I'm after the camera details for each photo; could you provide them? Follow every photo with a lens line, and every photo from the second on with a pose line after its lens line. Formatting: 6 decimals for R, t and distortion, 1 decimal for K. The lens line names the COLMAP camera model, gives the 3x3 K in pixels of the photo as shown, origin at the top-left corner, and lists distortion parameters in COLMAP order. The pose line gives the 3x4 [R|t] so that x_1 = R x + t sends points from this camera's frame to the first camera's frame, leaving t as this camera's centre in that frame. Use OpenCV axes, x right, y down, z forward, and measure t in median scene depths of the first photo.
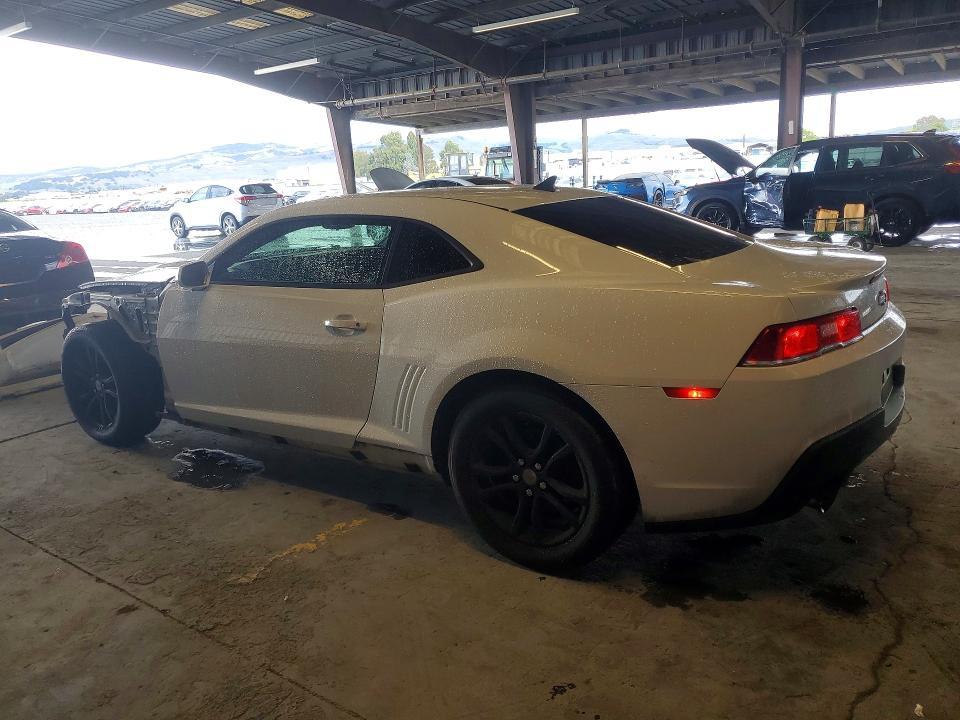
lens RADIAL K [[702.2, 0, 483.8], [0, 702.2, 357.2], [0, 0, 1]] dist [-0.000209, 0.005270]
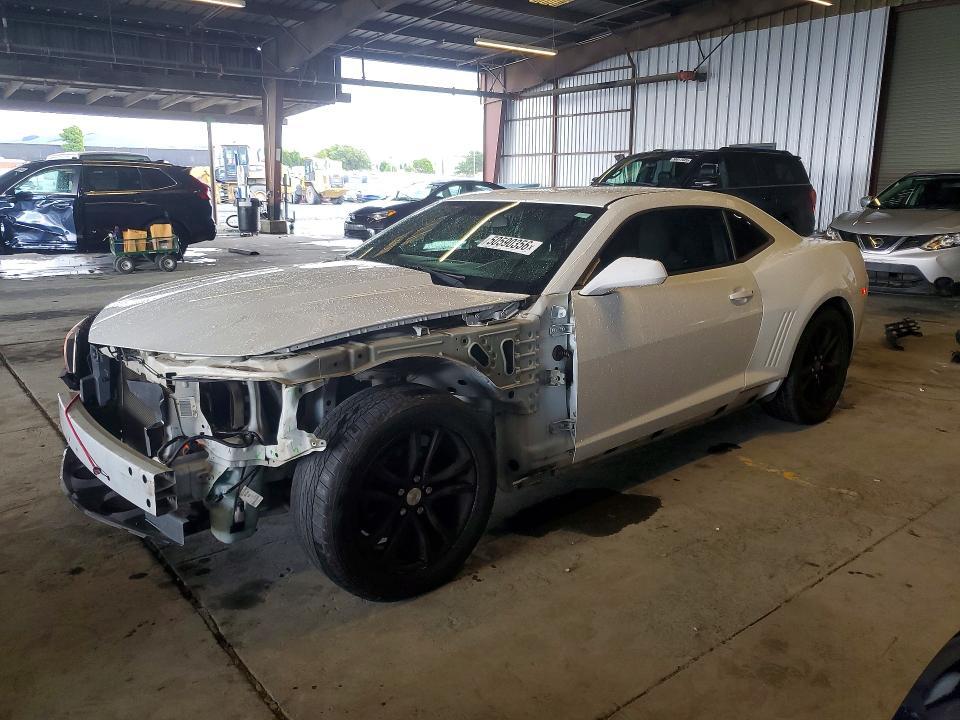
lens RADIAL K [[702.2, 0, 483.8], [0, 702.2, 357.2], [0, 0, 1]] dist [-0.000209, 0.005270]
pose [[0.307032, -0.180251, 0.934473, -1.381004], [0.218963, 0.968938, 0.114956, -0.166265], [-0.926168, 0.169319, 0.336964, 0.958194]]
